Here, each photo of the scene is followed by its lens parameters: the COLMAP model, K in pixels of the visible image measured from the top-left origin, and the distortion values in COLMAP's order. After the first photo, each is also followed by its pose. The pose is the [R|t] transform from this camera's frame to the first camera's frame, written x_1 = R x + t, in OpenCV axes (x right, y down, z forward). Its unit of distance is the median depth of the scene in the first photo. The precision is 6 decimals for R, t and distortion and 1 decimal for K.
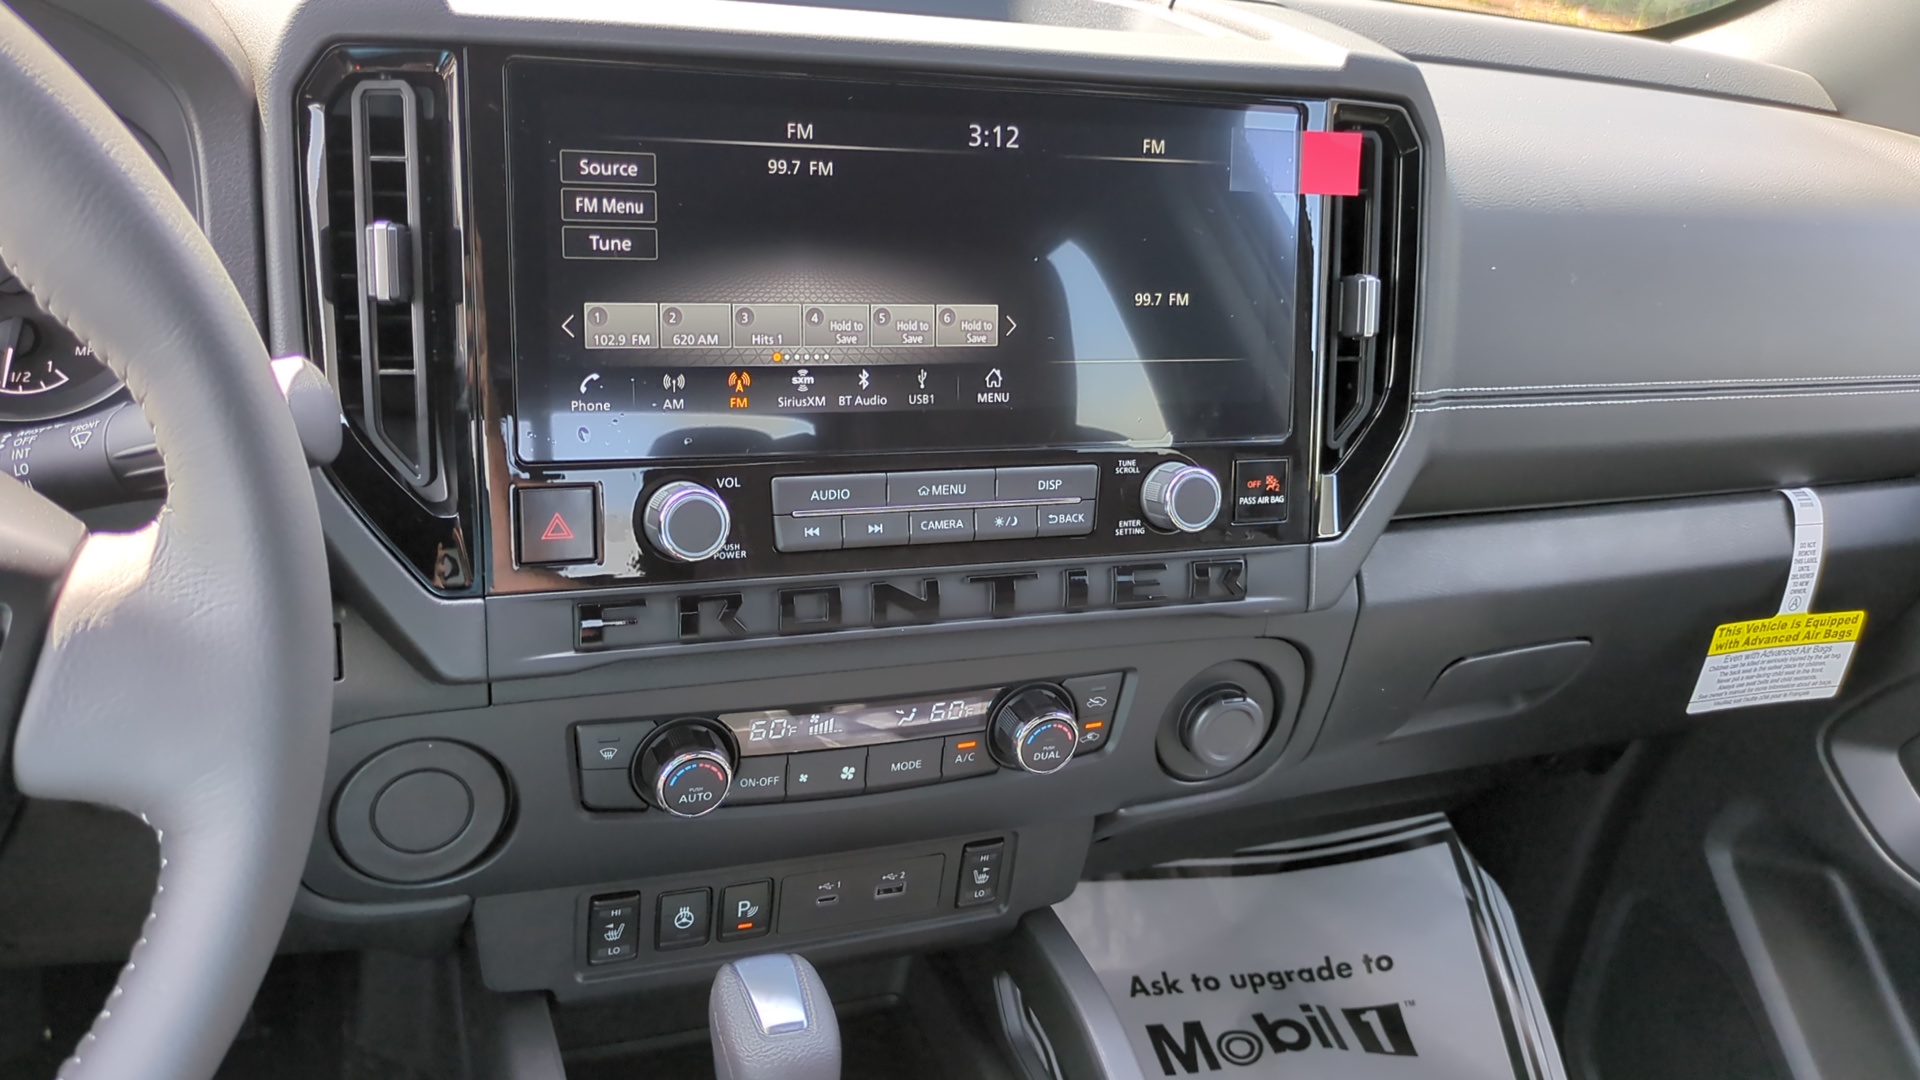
lens RADIAL K [[1613.2, 0, 941.6], [0, 1613.2, 538.5], [0, 0, 1]] dist [0.034049, -0.008640]
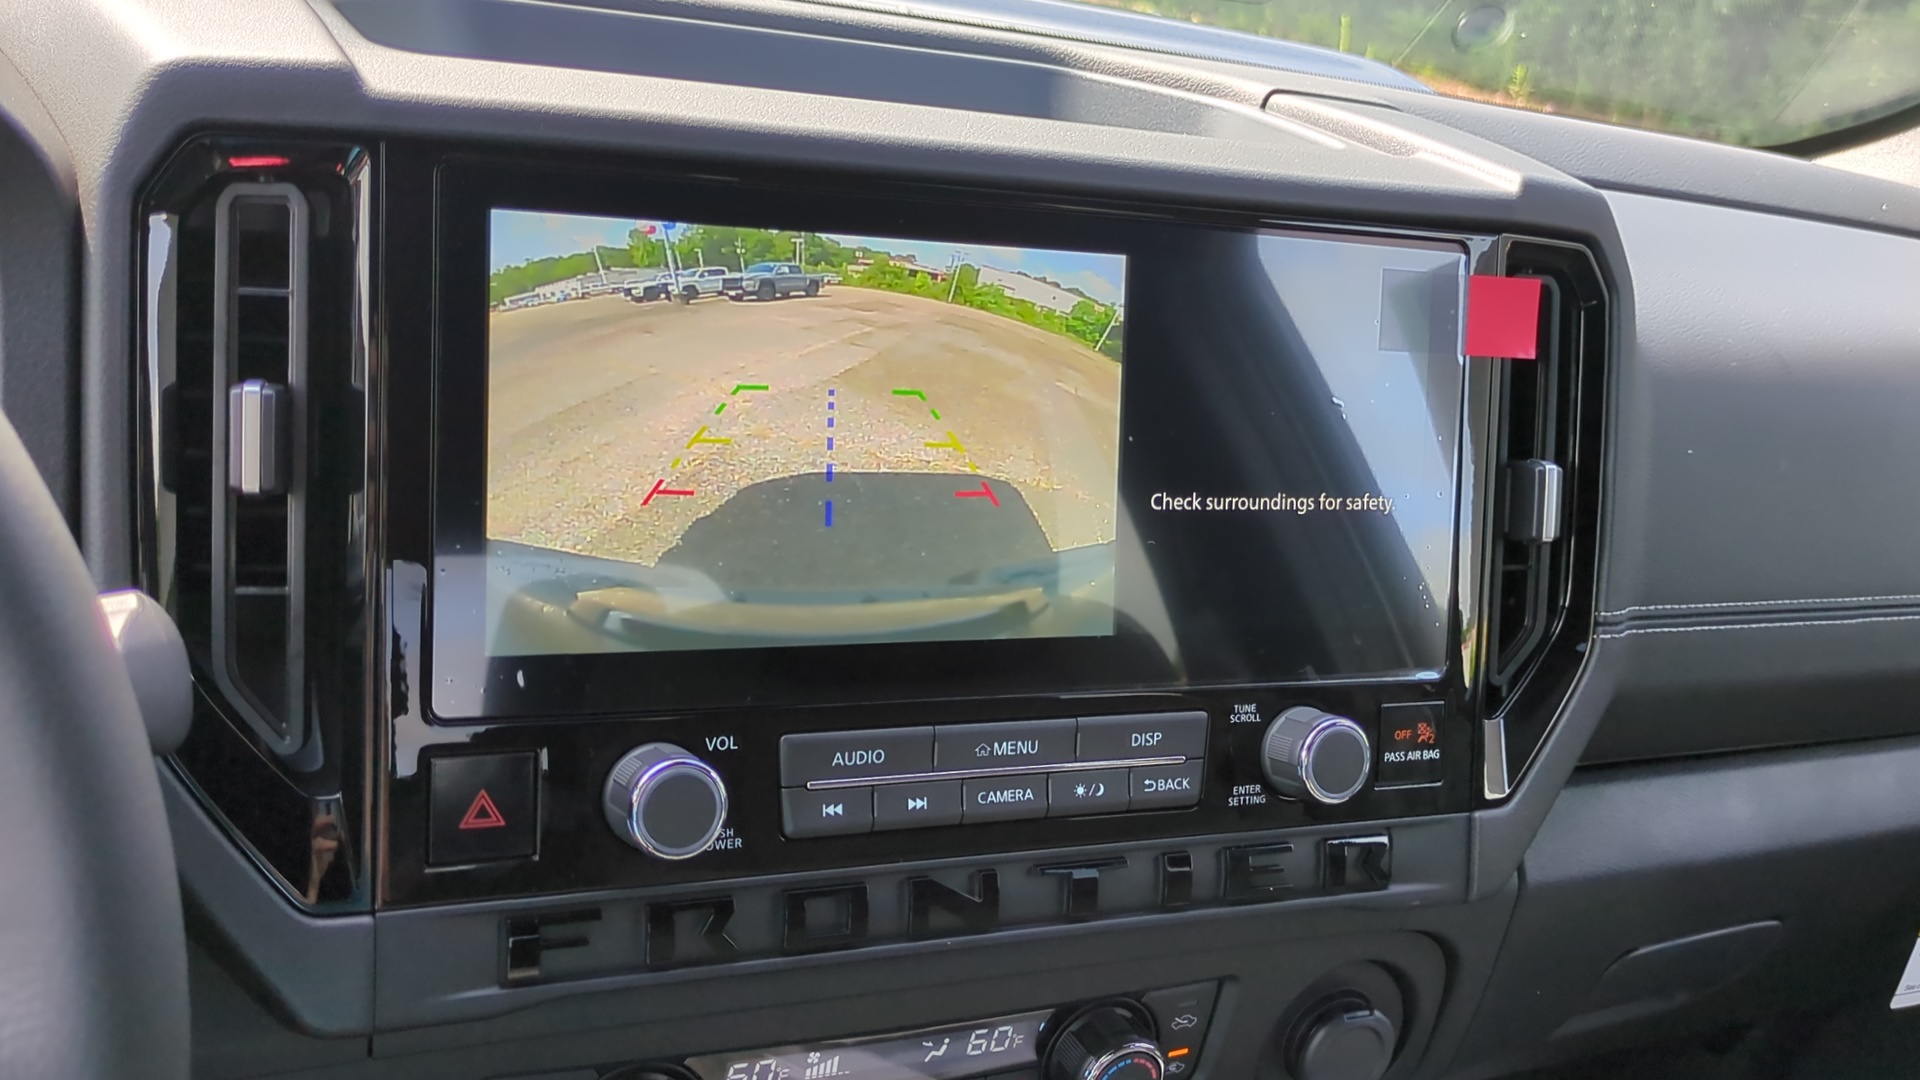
lens RADIAL K [[1898.7, 0, 960.0], [0, 1898.7, 540.0], [0, 0, 1]] dist [0.036340, -0.005146]
pose [[0.997358, 0.019824, 0.069884, -0.076290], [-0.014476, 0.996987, -0.076210, -0.053939], [-0.071184, 0.074997, 0.994640, 0.128498]]
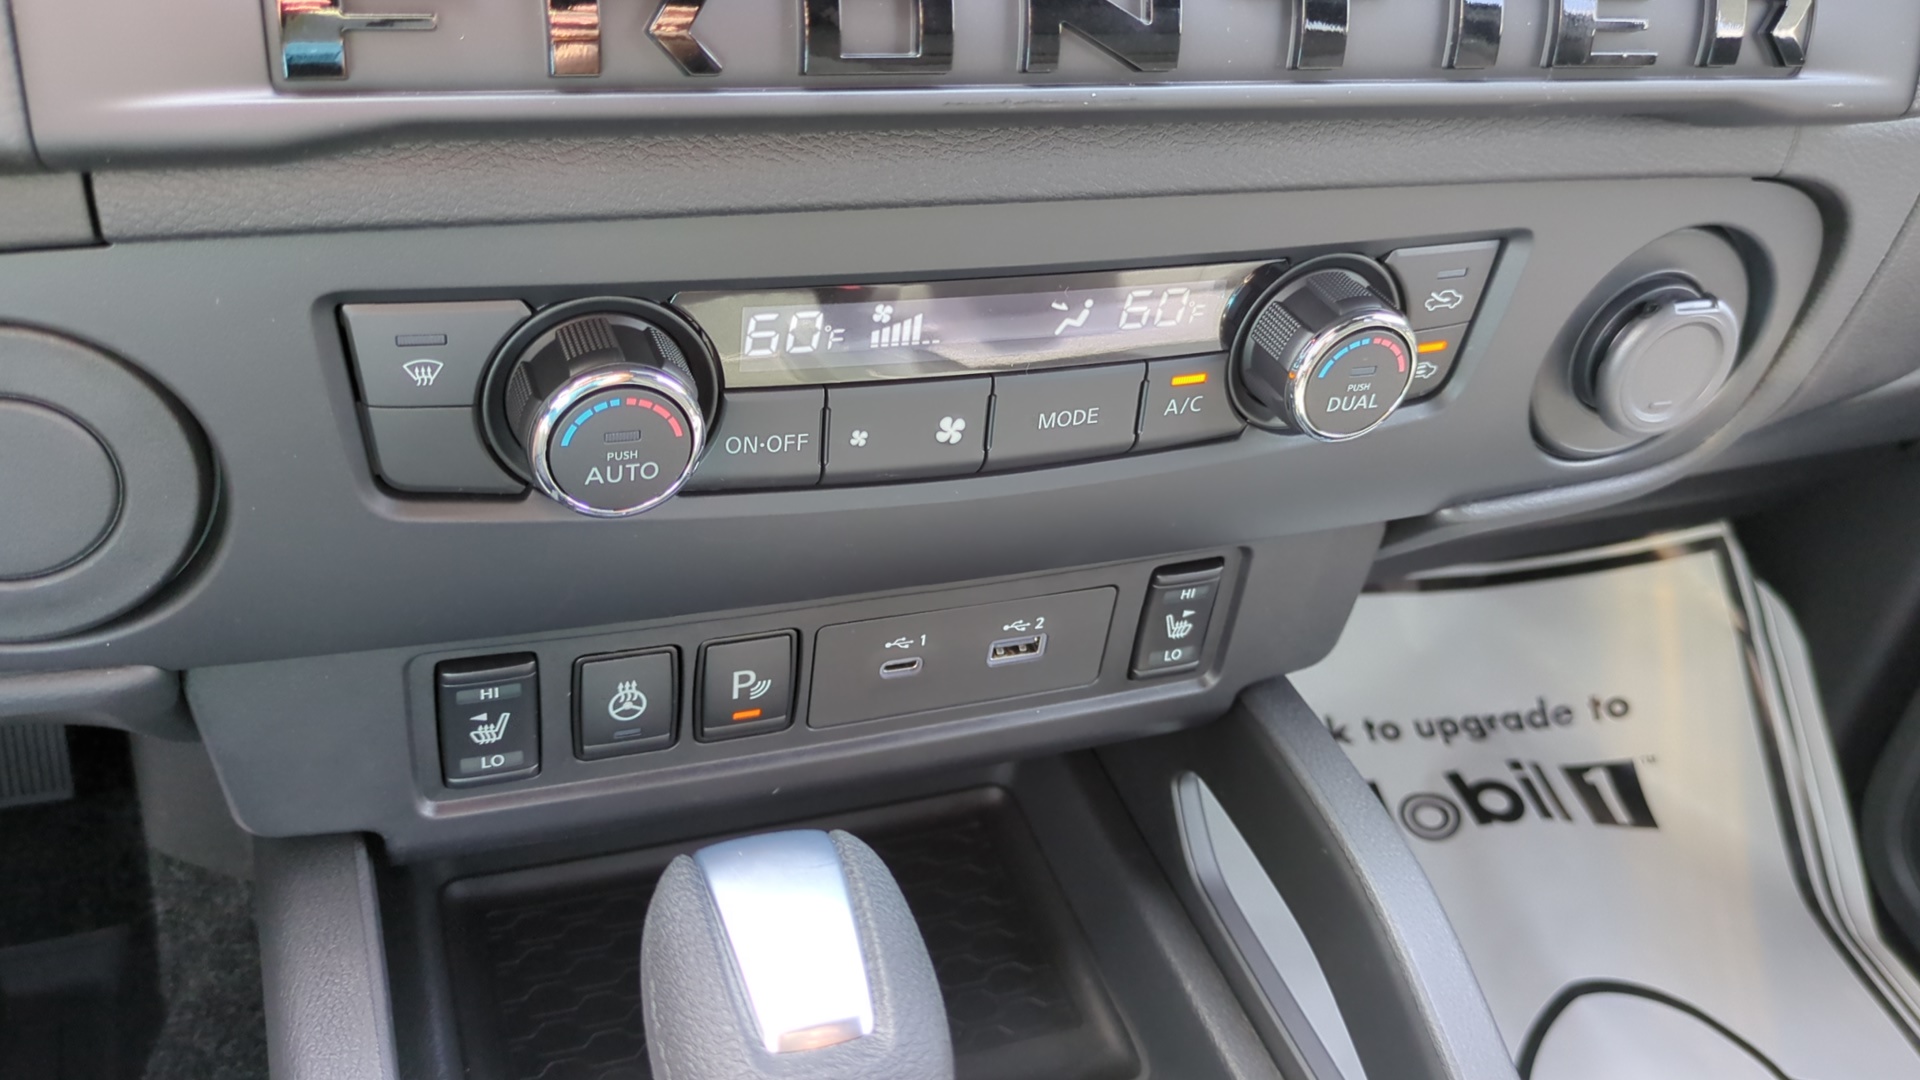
lens RADIAL K [[1658.5, 0, 960.0], [0, 1658.5, 540.0], [0, 0, 1]] dist [0.017648, -0.010360]
pose [[0.999674, 0.019299, -0.016694, -0.046180], [-0.015717, 0.981074, 0.192997, 0.081729], [0.020102, -0.192671, 0.981057, 0.506029]]
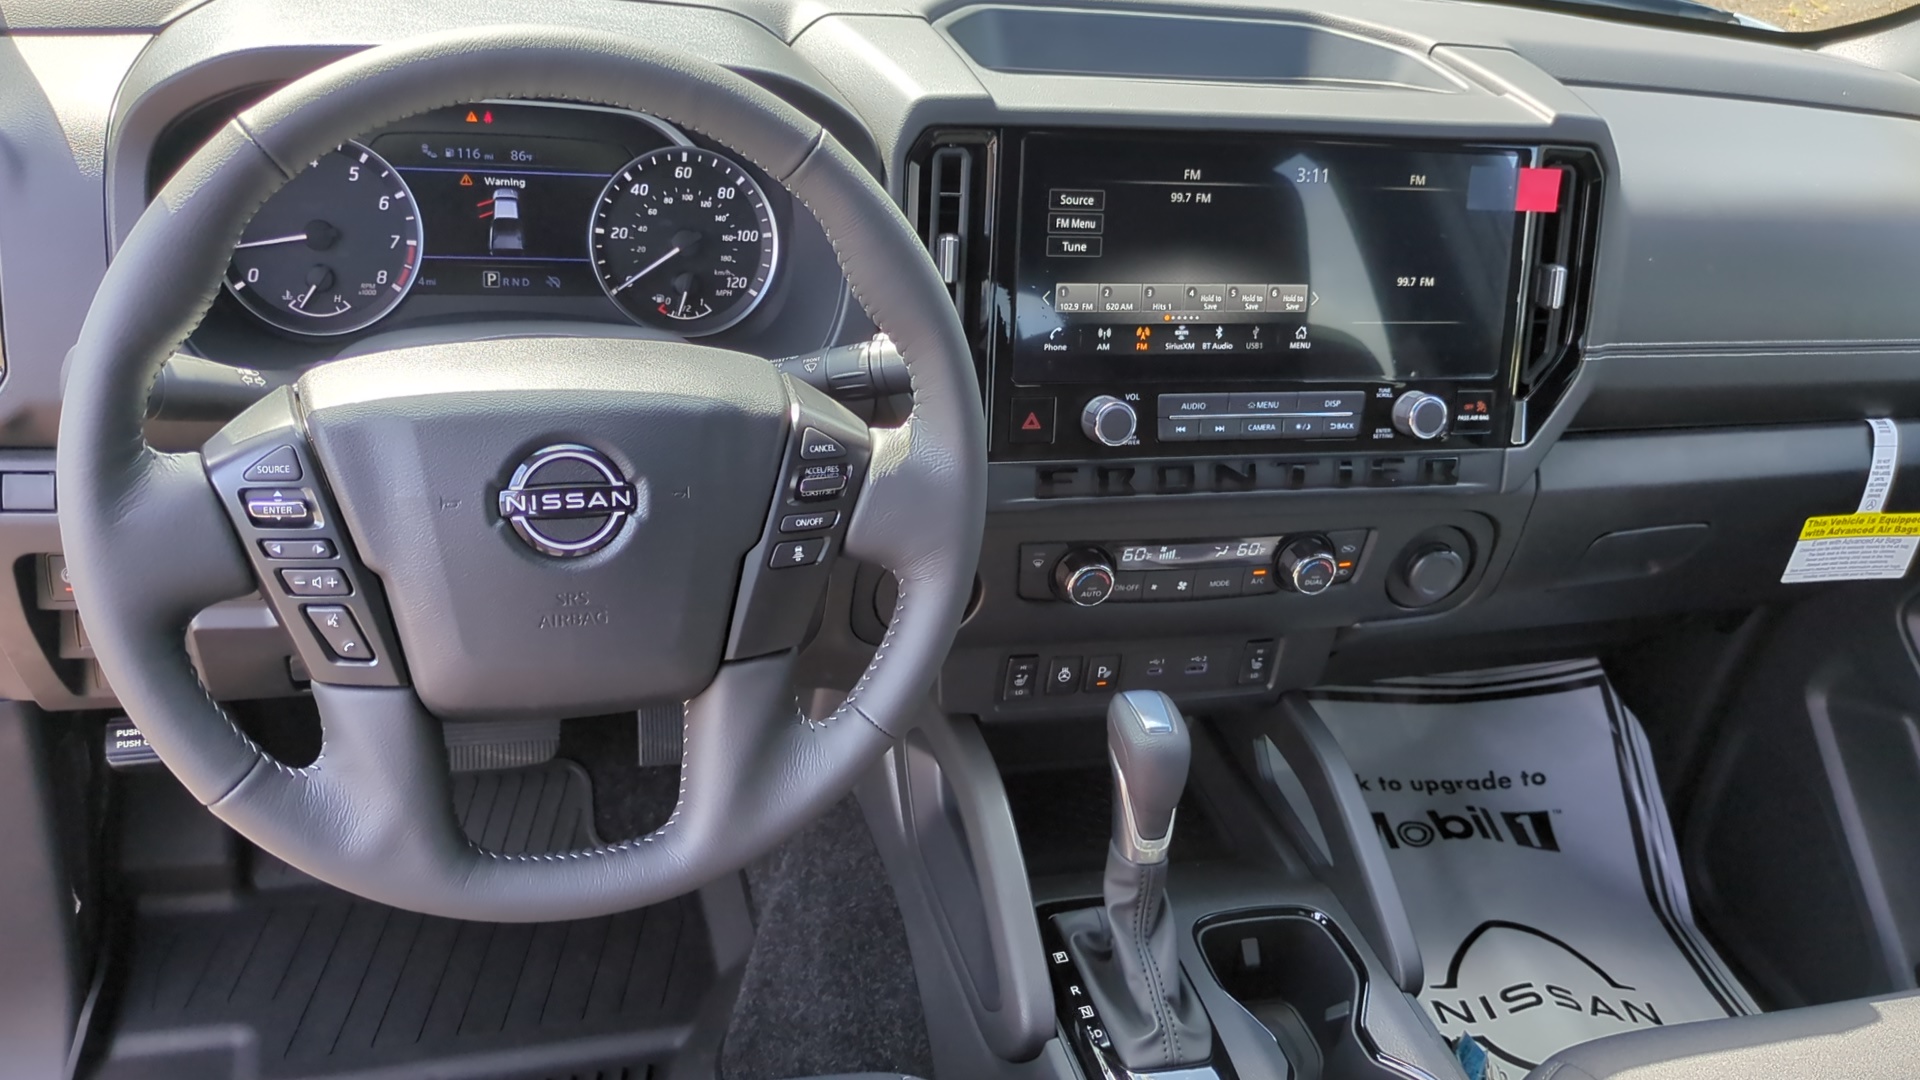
lens RADIAL K [[1658.5, 0, 960.0], [0, 1658.5, 540.0], [0, 0, 1]] dist [0.017648, -0.010360]
pose [[0.995022, 0.052026, -0.084999, -0.135376], [-0.044093, 0.994720, 0.092675, -0.033153], [0.089372, -0.088466, 0.992062, -0.564505]]
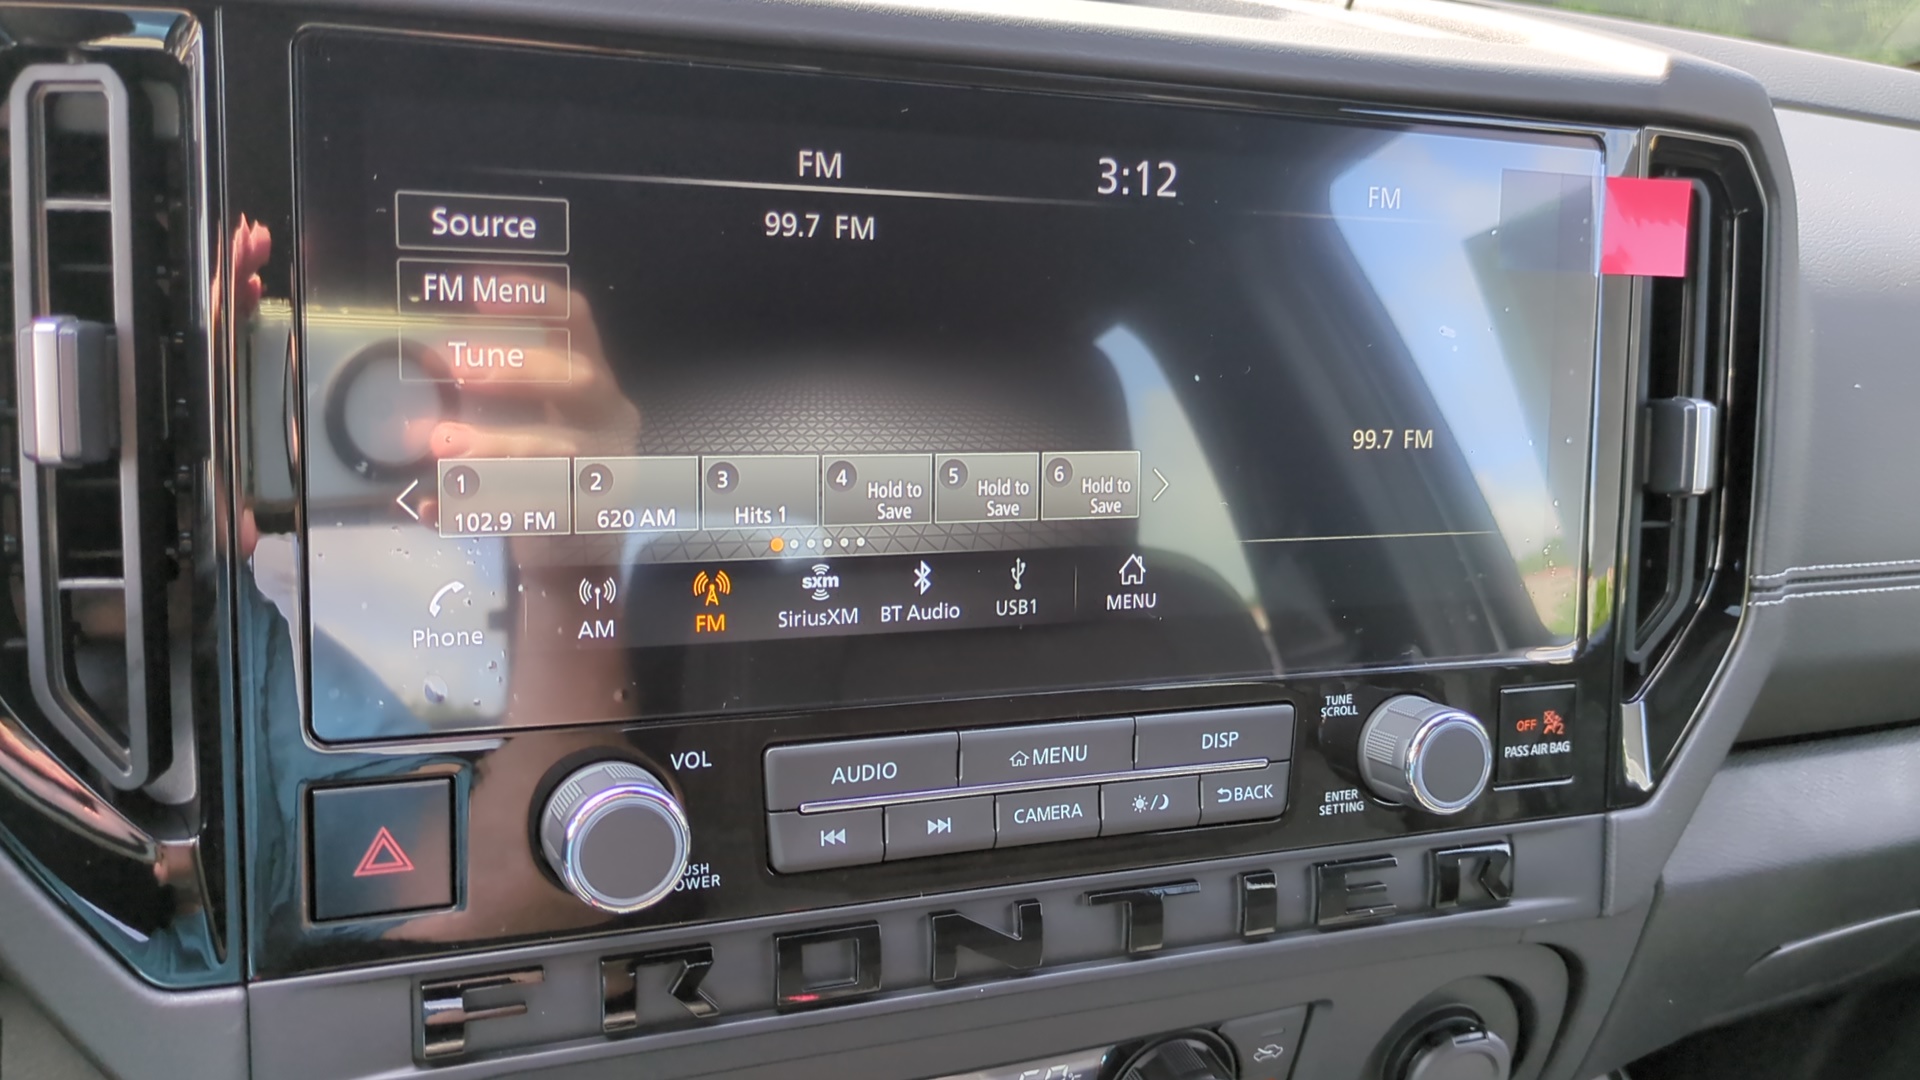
lens RADIAL K [[1658.5, 0, 960.0], [0, 1658.5, 540.0], [0, 0, 1]] dist [0.017648, -0.010360]
pose [[0.999967, 0.005134, 0.006222, -0.034283], [-0.004841, 0.998918, -0.046258, -0.075767], [-0.006453, 0.046226, 0.998910, 0.347481]]
